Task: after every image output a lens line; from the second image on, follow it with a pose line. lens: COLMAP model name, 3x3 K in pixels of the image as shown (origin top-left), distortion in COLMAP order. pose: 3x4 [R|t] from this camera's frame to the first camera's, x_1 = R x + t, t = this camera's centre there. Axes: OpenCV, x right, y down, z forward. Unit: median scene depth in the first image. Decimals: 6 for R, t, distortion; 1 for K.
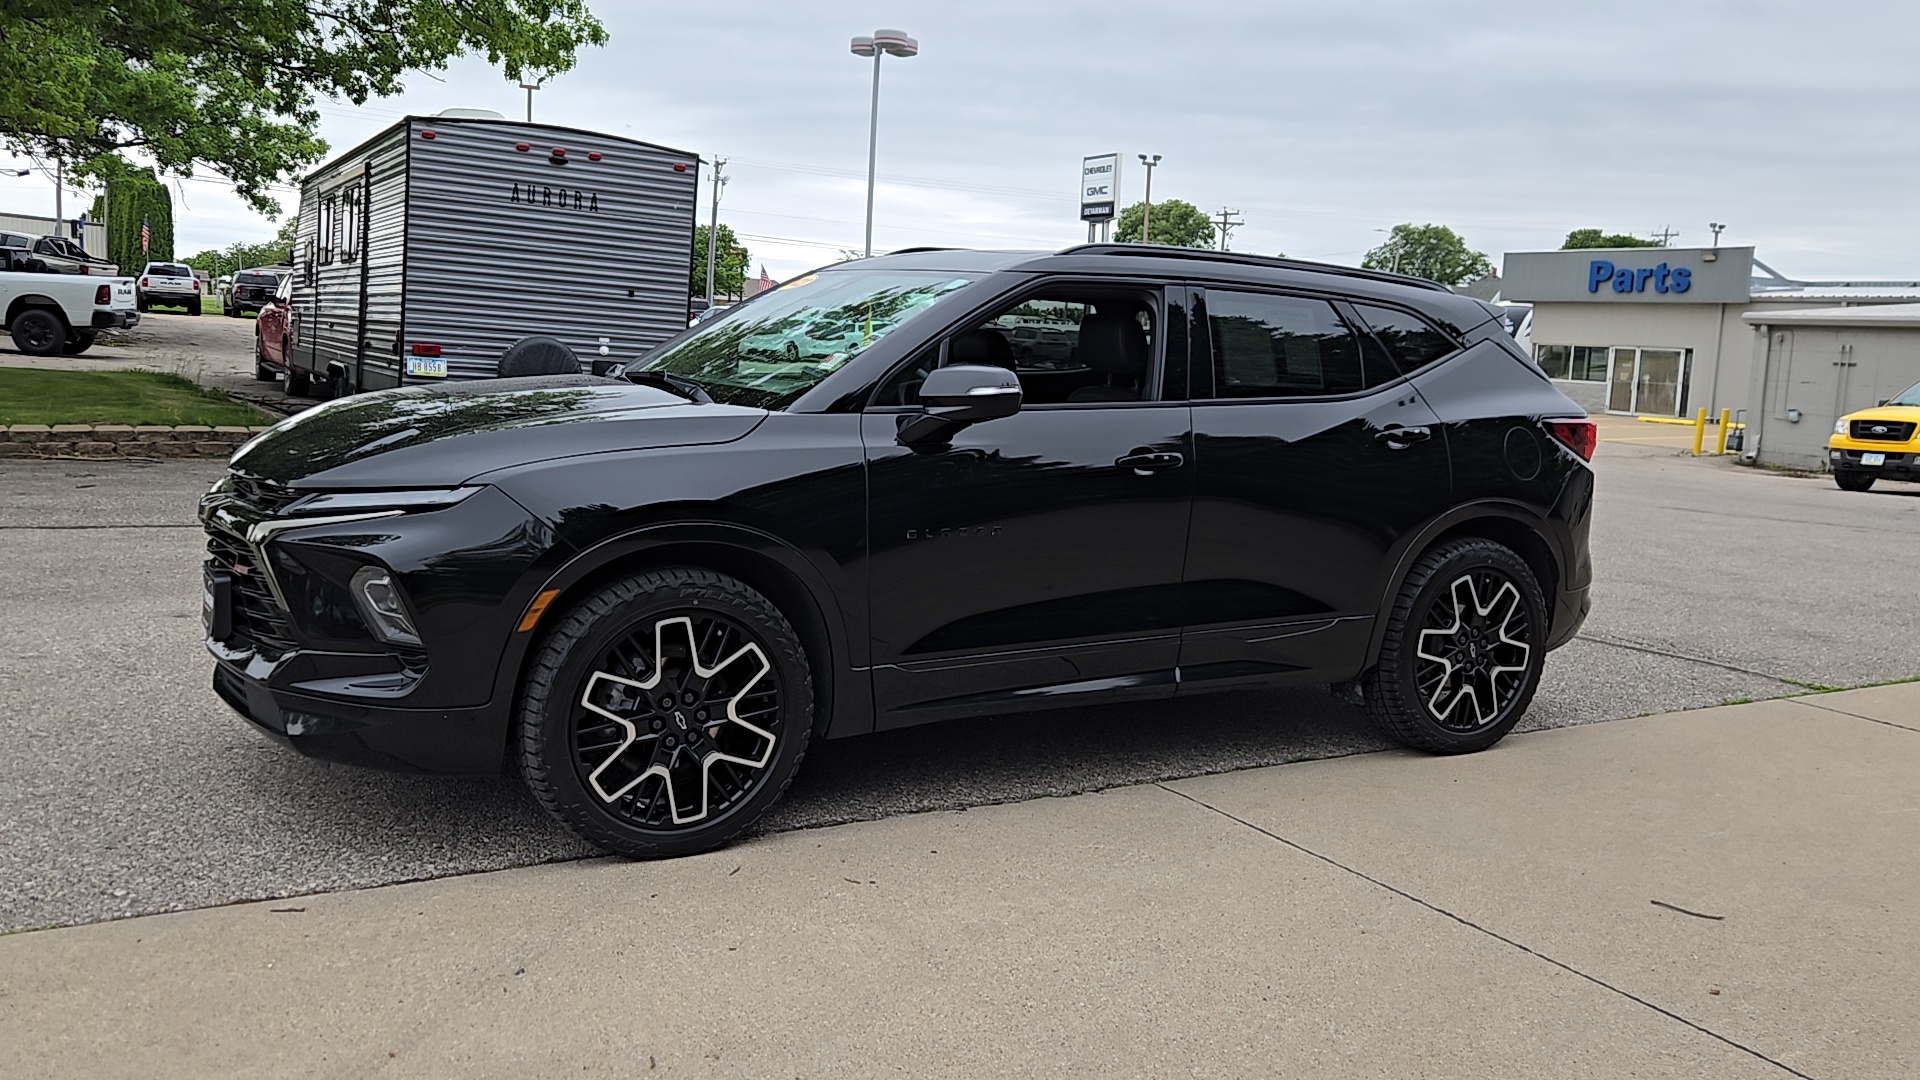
lens RADIAL K [[1604.7, 0, 953.1], [0, 1604.7, 534.2], [0, 0, 1]] dist [0.019275, -0.010336]
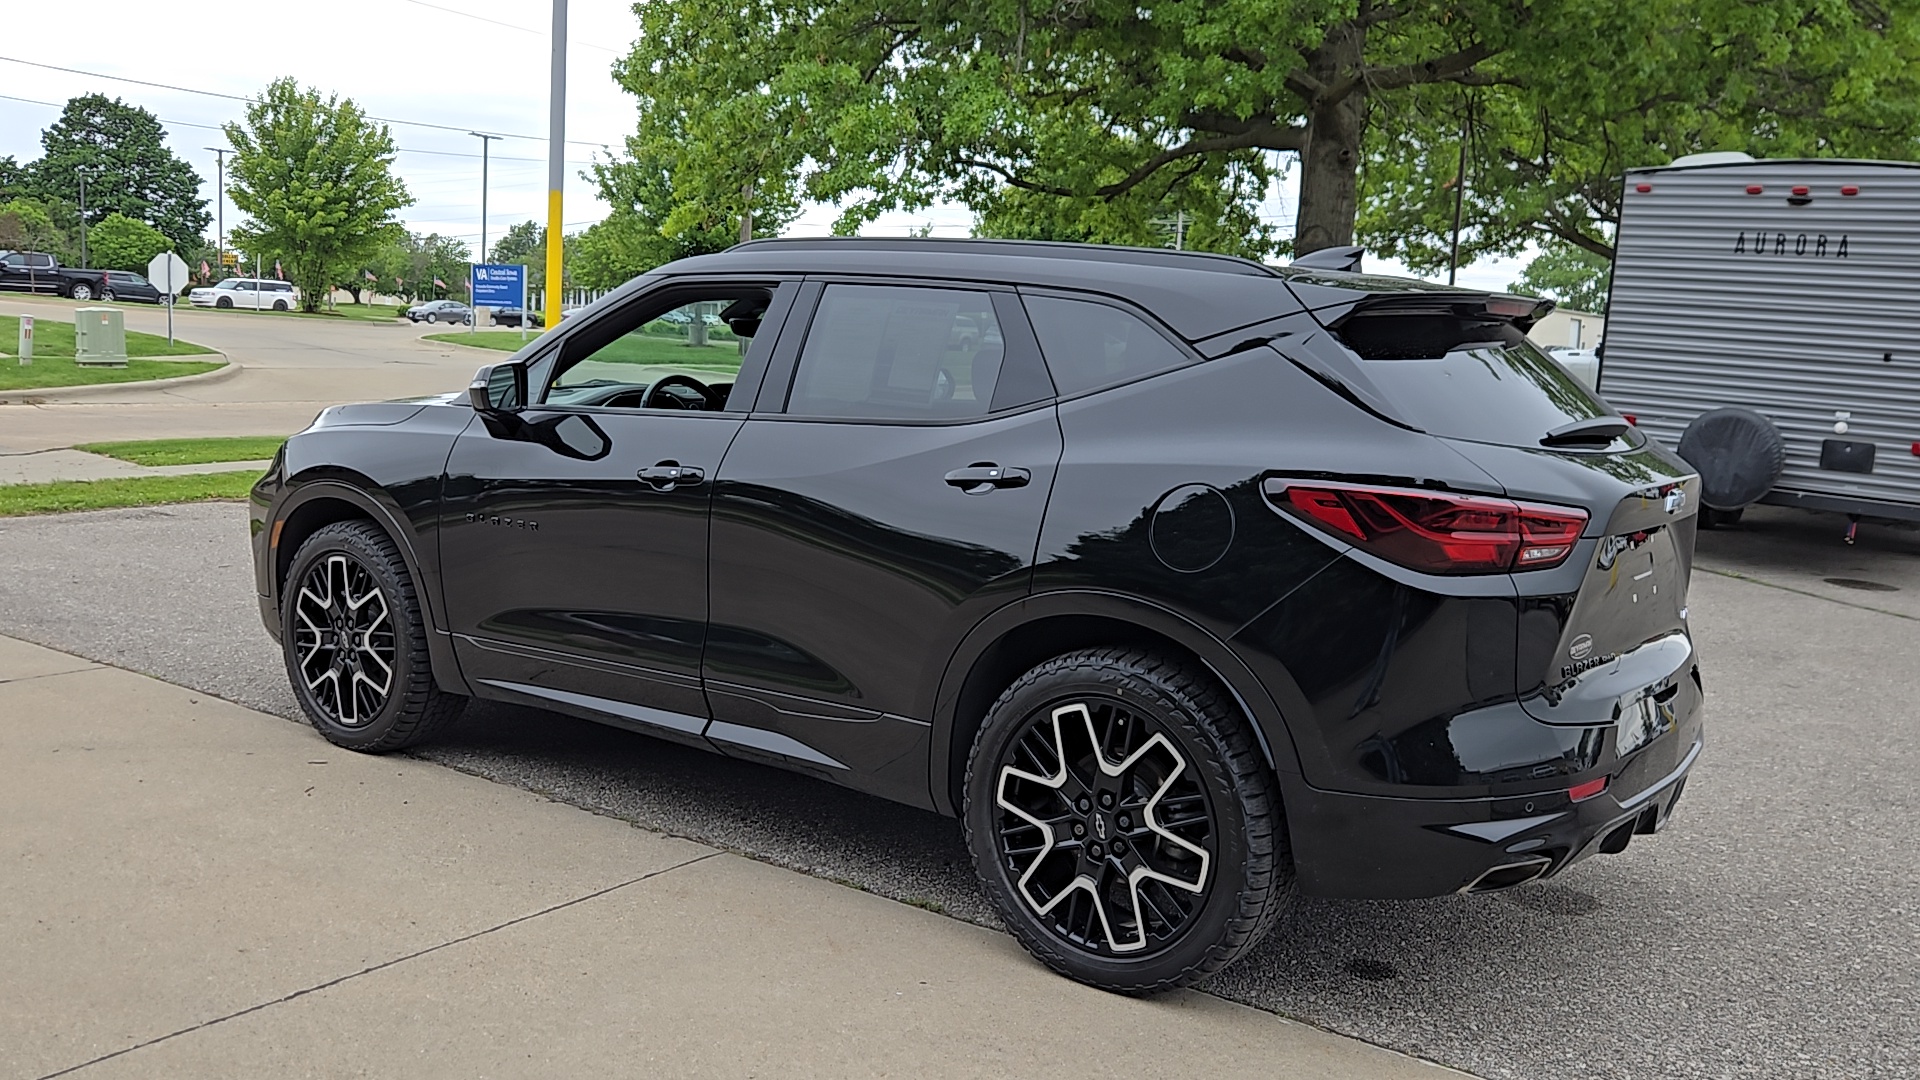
lens RADIAL K [[1604.7, 0, 953.1], [0, 1604.7, 534.2], [0, 0, 1]] dist [0.019275, -0.010336]
pose [[0.399871, 0.083953, -0.912719, 0.870487], [-0.142027, 0.989444, 0.028787, -0.052526], [0.905501, 0.118119, 0.407573, 0.672790]]
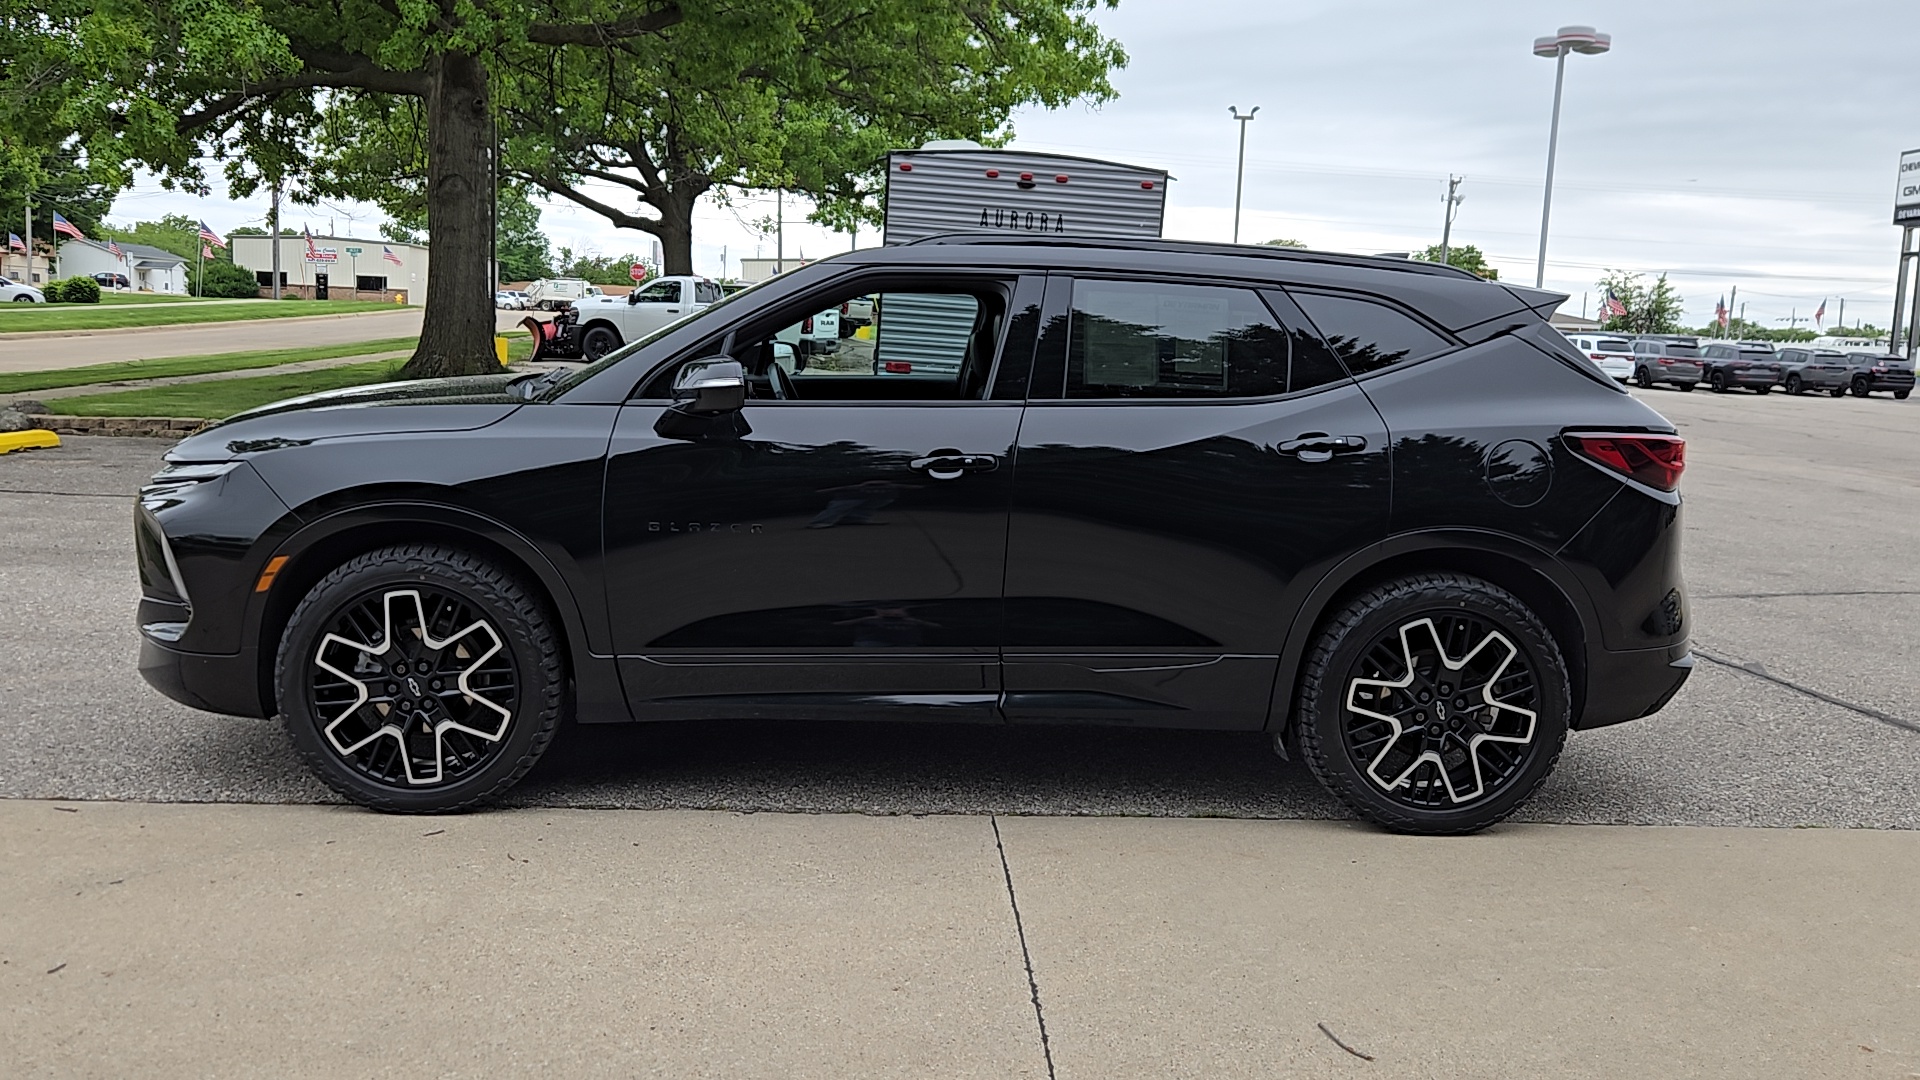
lens RADIAL K [[1604.7, 0, 953.1], [0, 1604.7, 534.2], [0, 0, 1]] dist [0.019275, -0.010336]
pose [[0.889082, 0.046816, -0.455347, 0.471128], [-0.054668, 0.998496, -0.004082, -0.001027], [0.454471, 0.028522, 0.890305, 0.151399]]
